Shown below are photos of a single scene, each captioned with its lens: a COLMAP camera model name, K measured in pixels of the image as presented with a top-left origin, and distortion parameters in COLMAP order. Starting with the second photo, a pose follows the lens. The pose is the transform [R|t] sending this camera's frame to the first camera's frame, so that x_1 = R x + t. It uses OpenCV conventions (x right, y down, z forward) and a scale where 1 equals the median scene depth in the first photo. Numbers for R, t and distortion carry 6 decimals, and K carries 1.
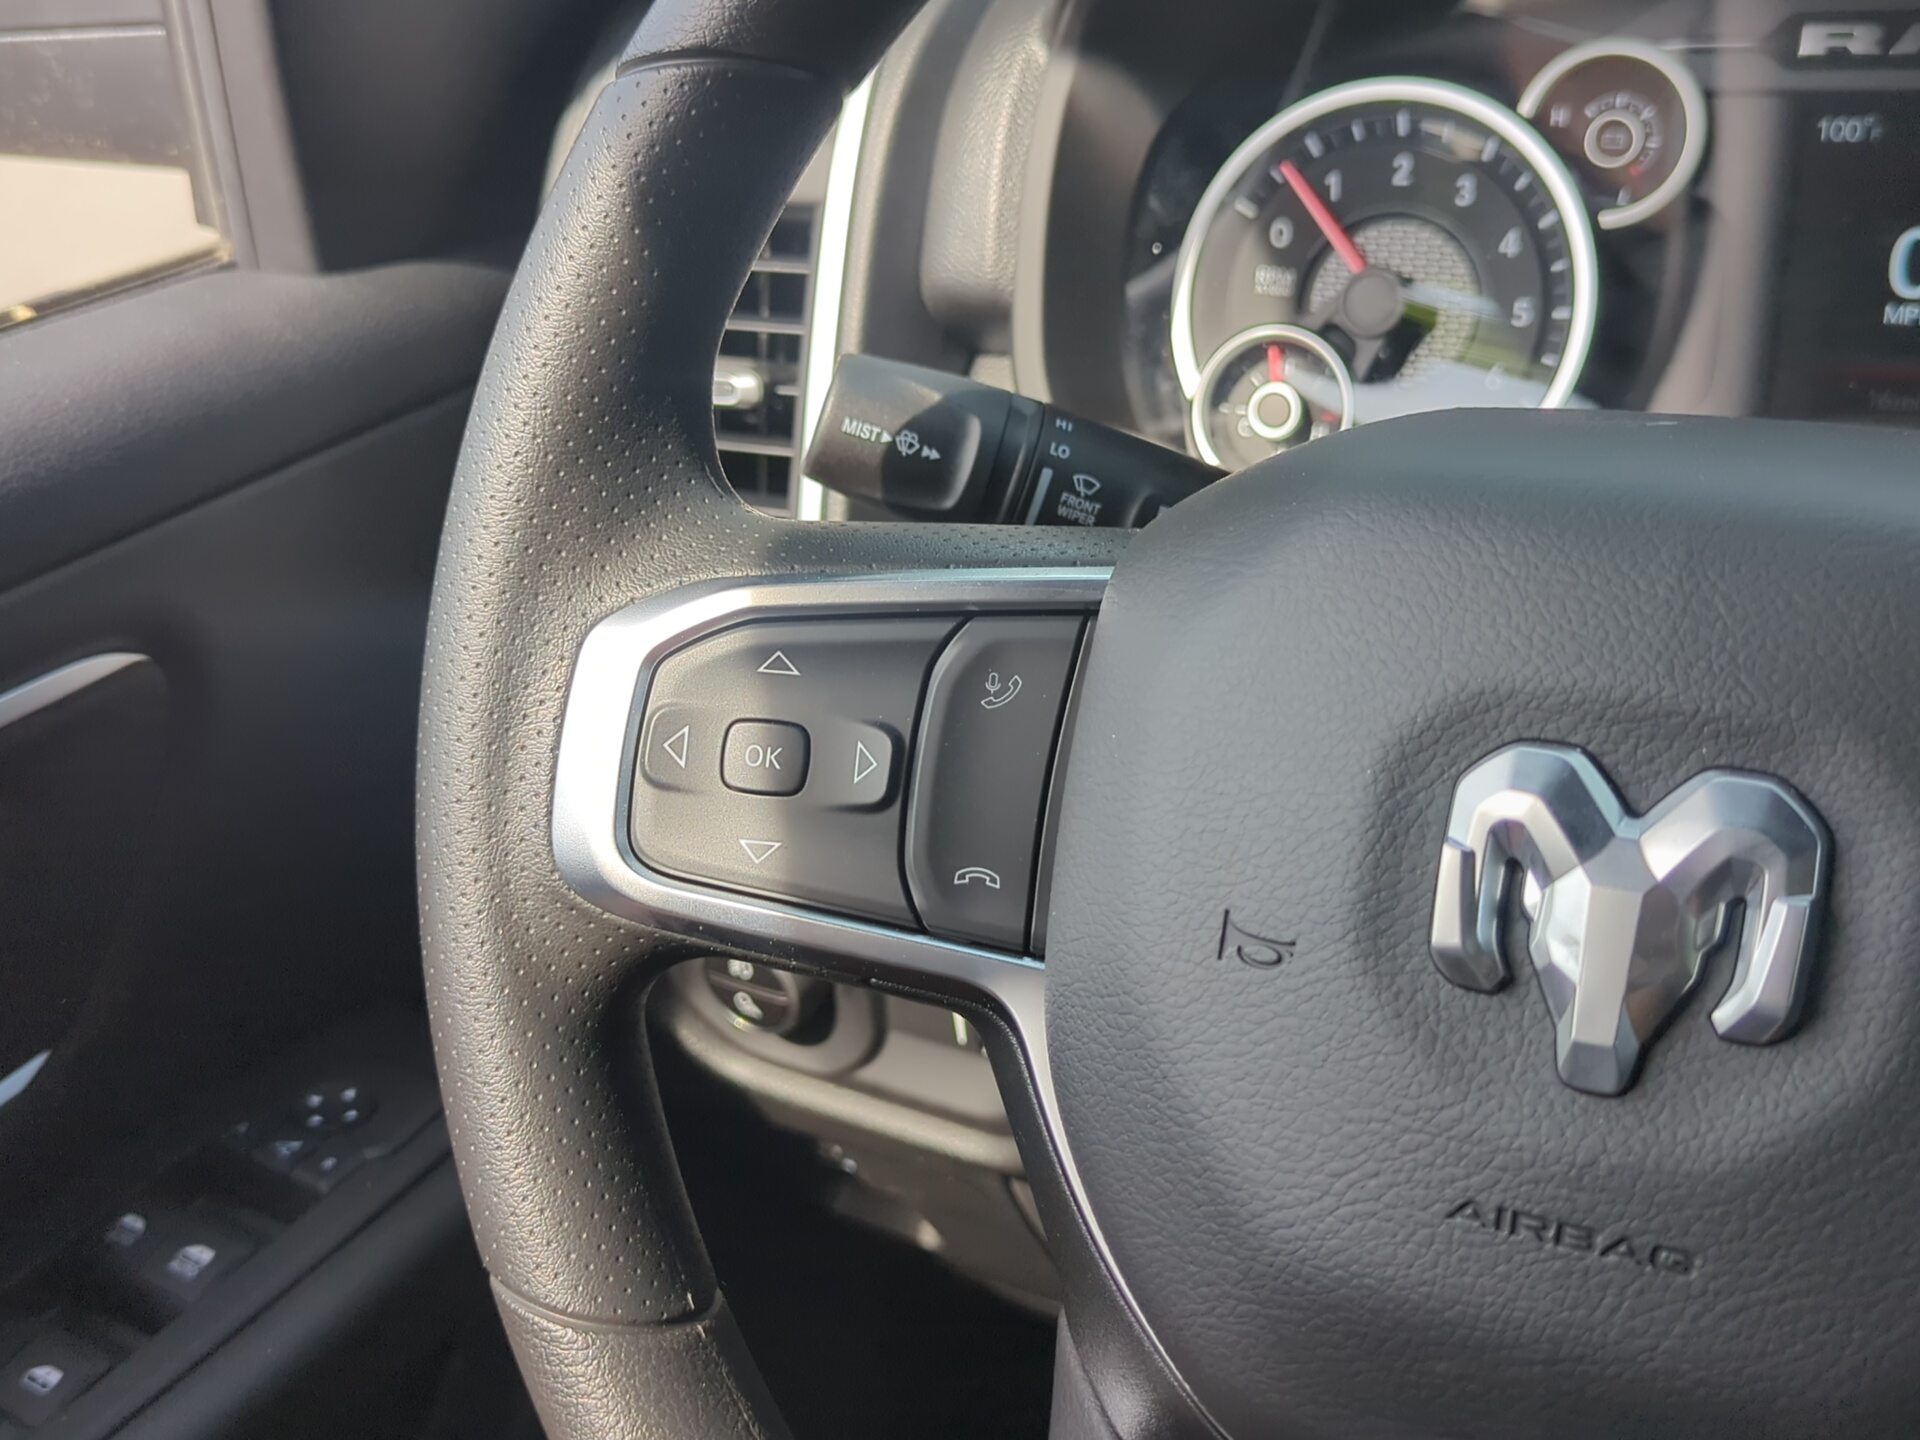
lens RADIAL K [[2229.8, 0, 990.5], [0, 2229.8, 701.2], [0, 0, 1]] dist [0.014998, 0.000000]
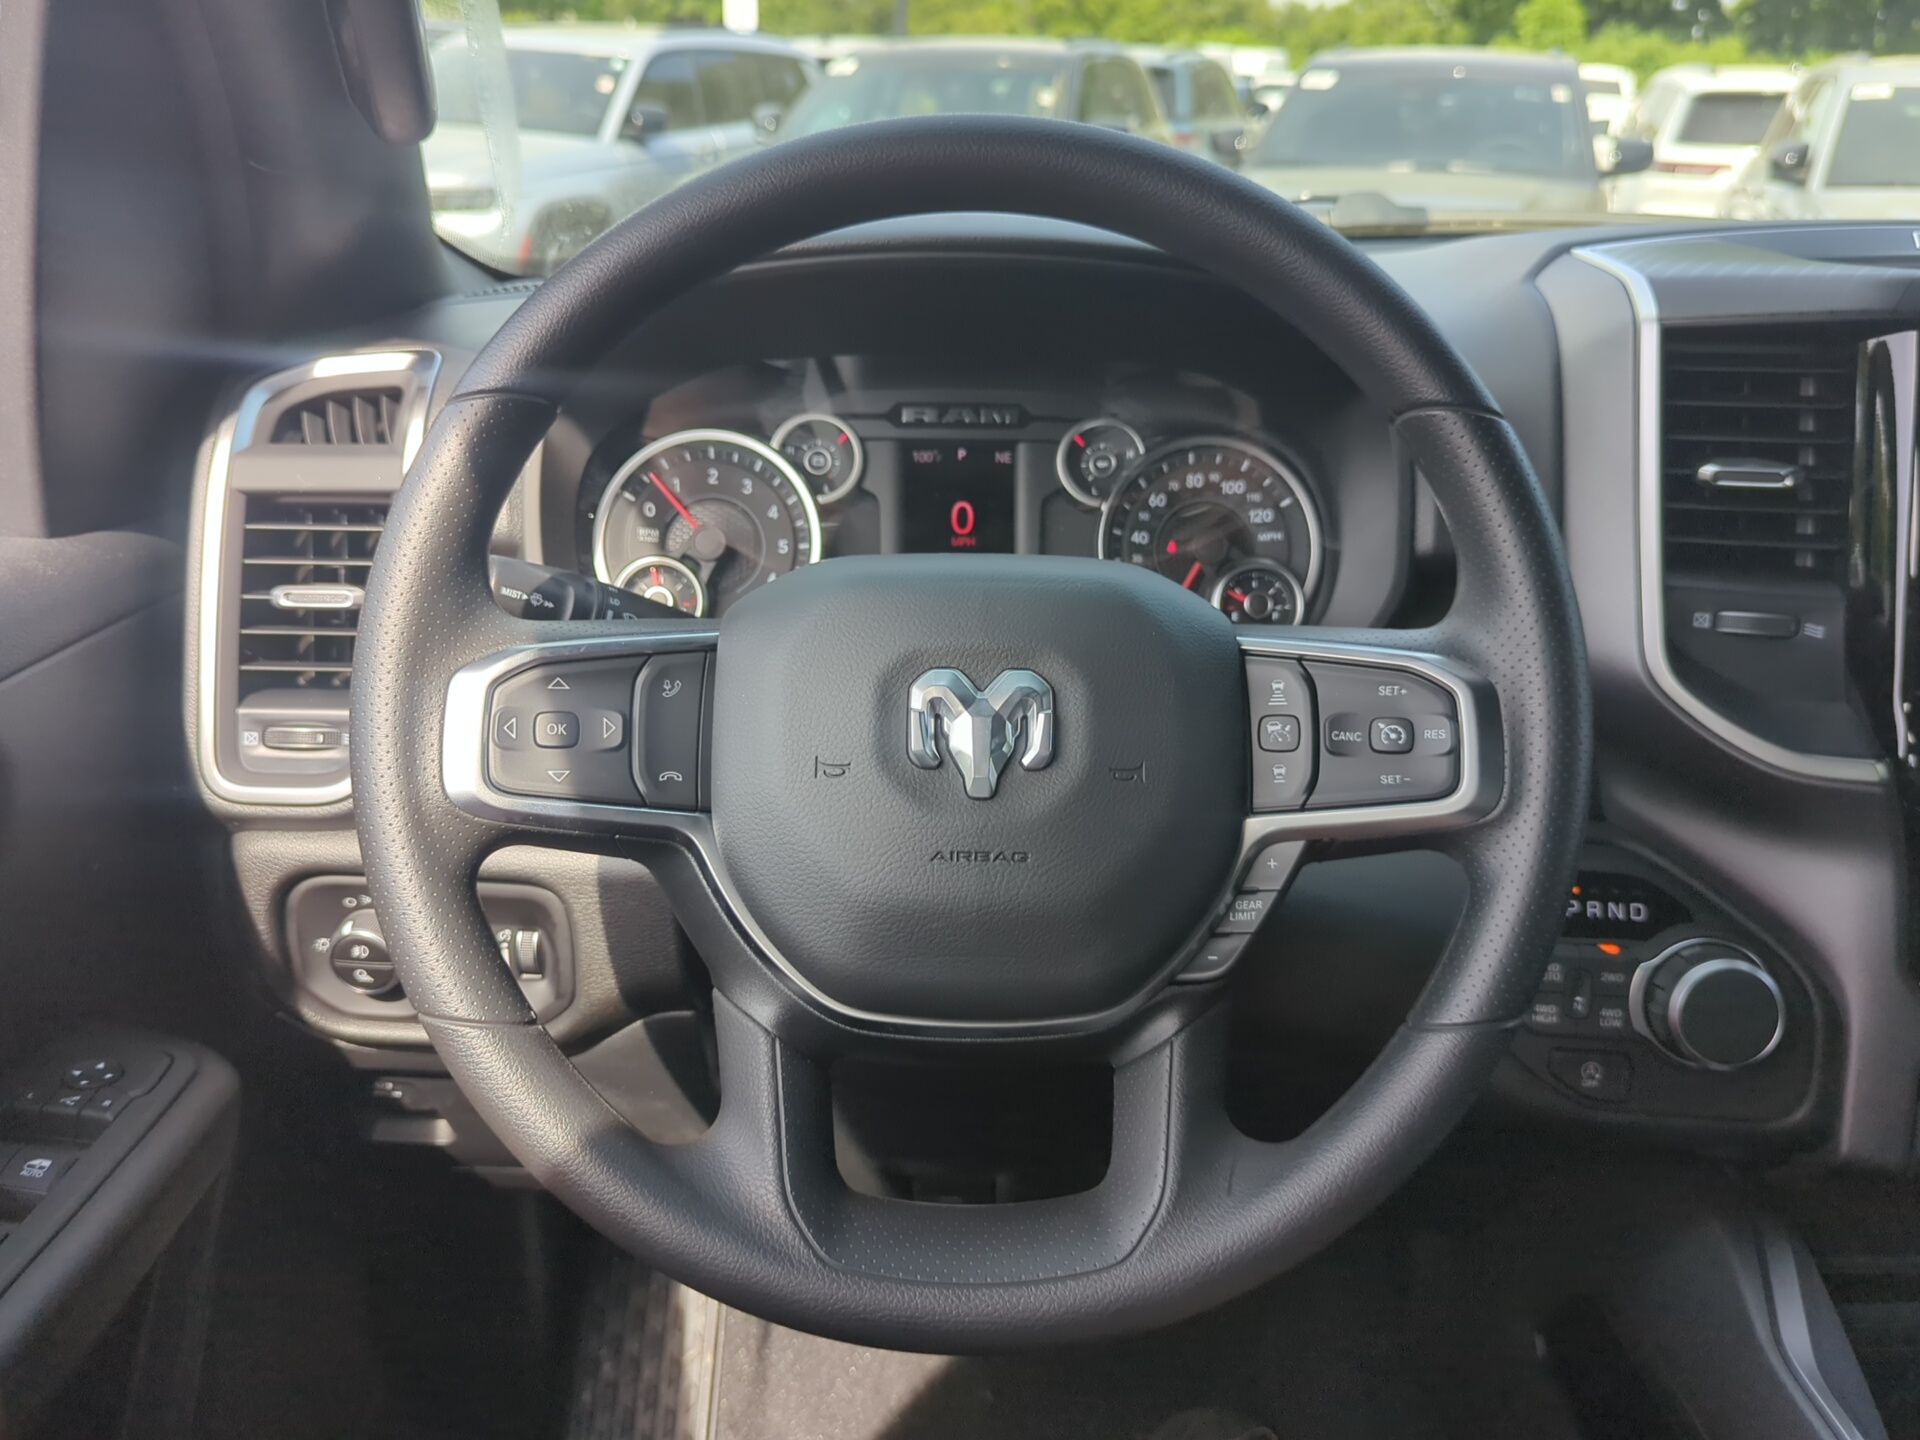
lens RADIAL K [[1569.3, 0, 983.0], [0, 1569.3, 711.5], [0, 0, 1]] dist [0.058821, -0.057618]
pose [[0.874730, -0.066131, 0.480078, -0.452170], [0.124237, 0.988140, -0.090251, 0.187833], [-0.468416, 0.138588, 0.872571, -0.441358]]
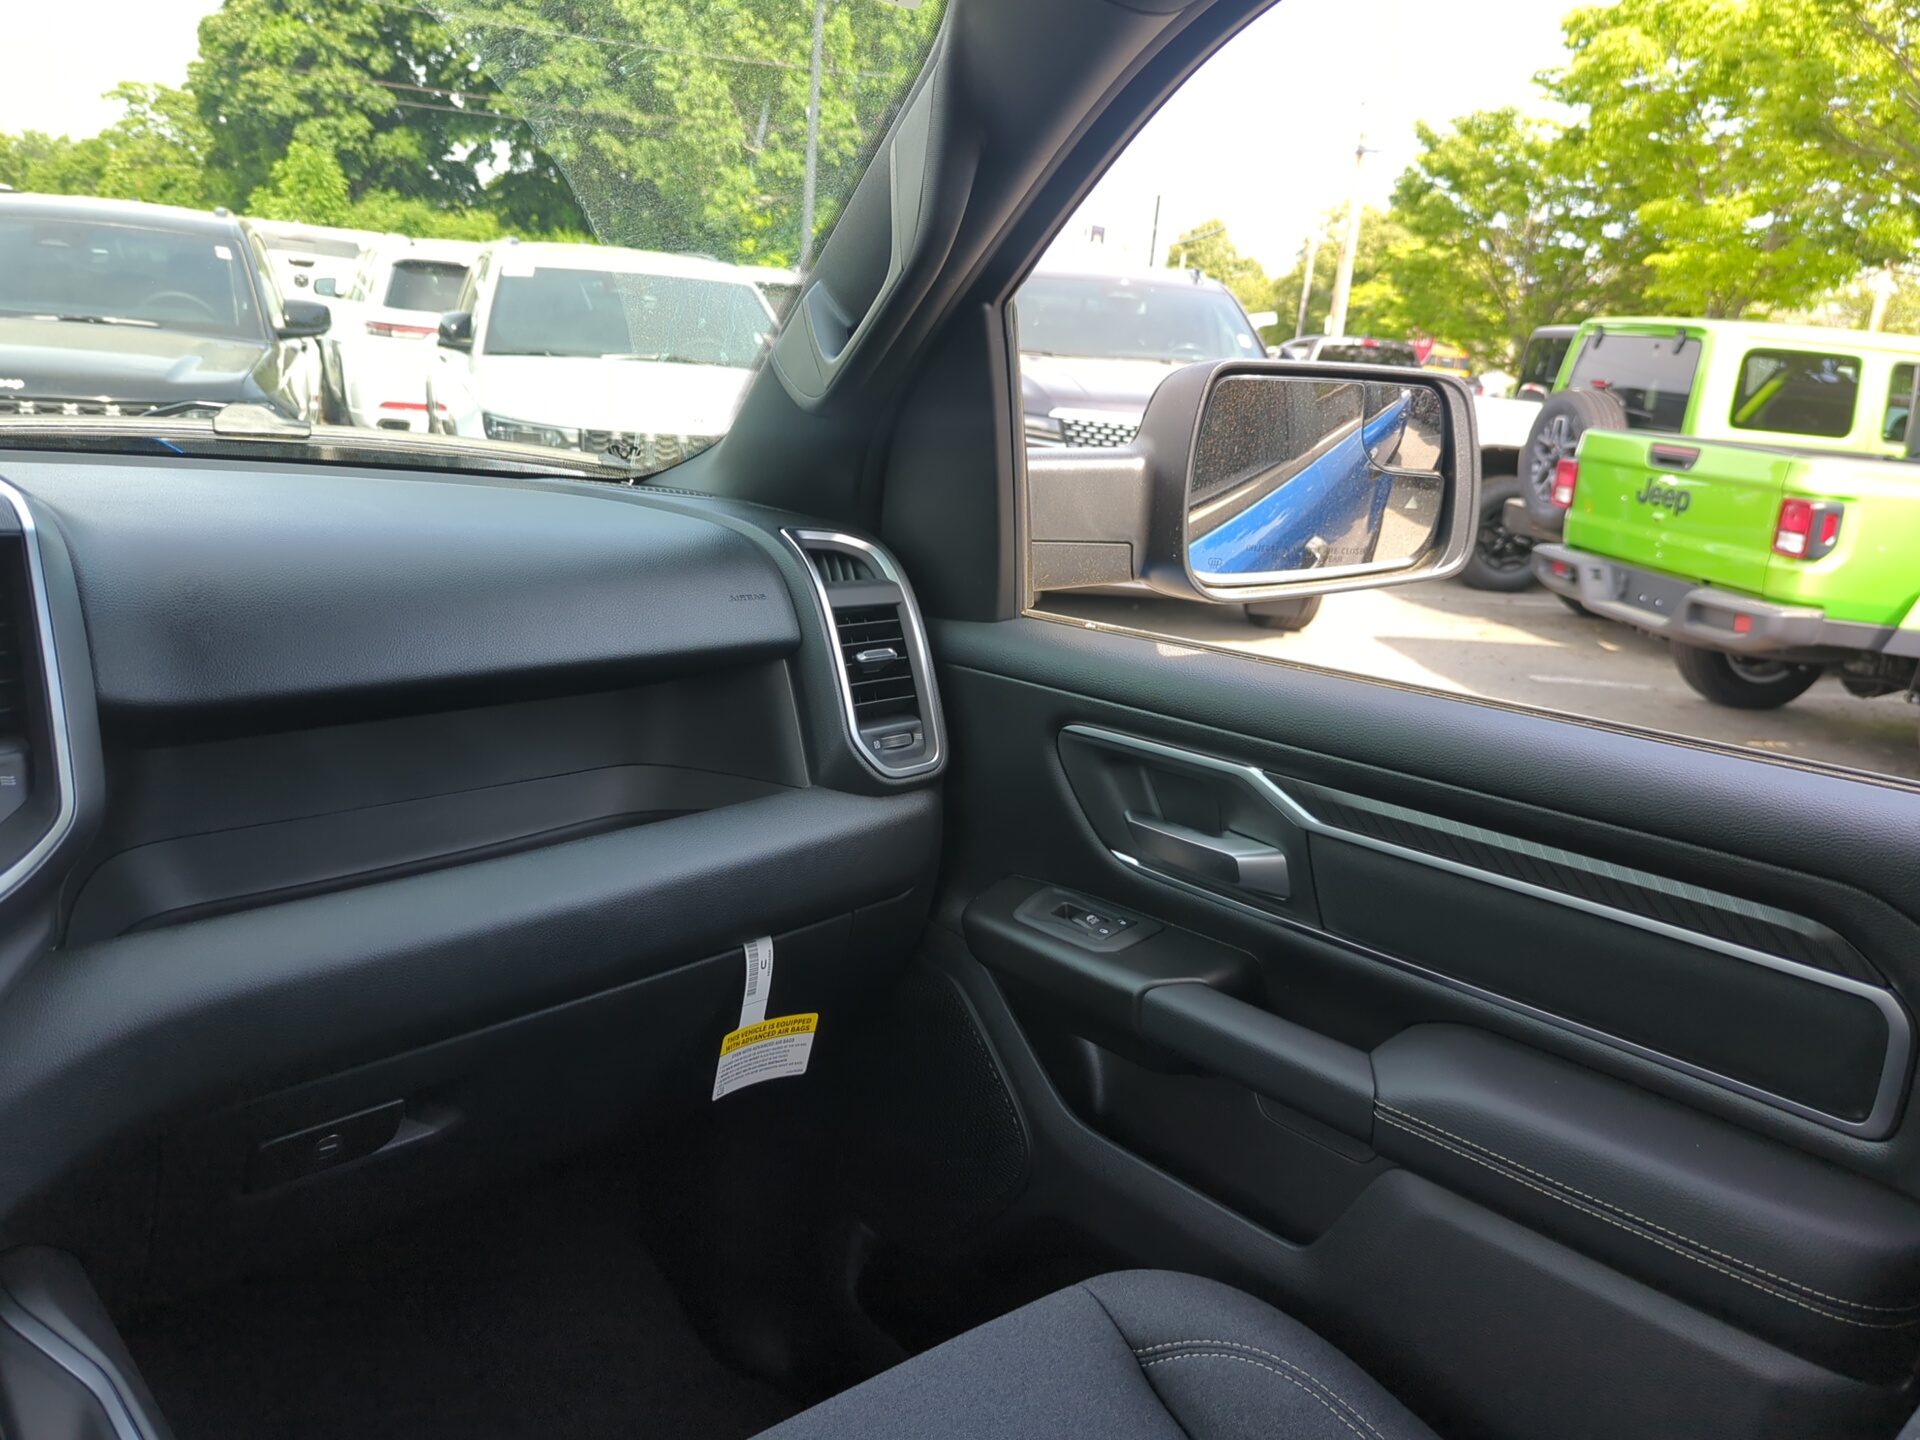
lens RADIAL K [[1569.3, 0, 990.4], [0, 1569.3, 678.9], [0, 0, 1]] dist [0.058821, -0.057618]
pose [[0.360147, -0.089543, 0.928588, 0.546784], [0.324651, 0.945195, -0.034770, 0.541427], [-0.874583, 0.313989, 0.369479, -1.771034]]
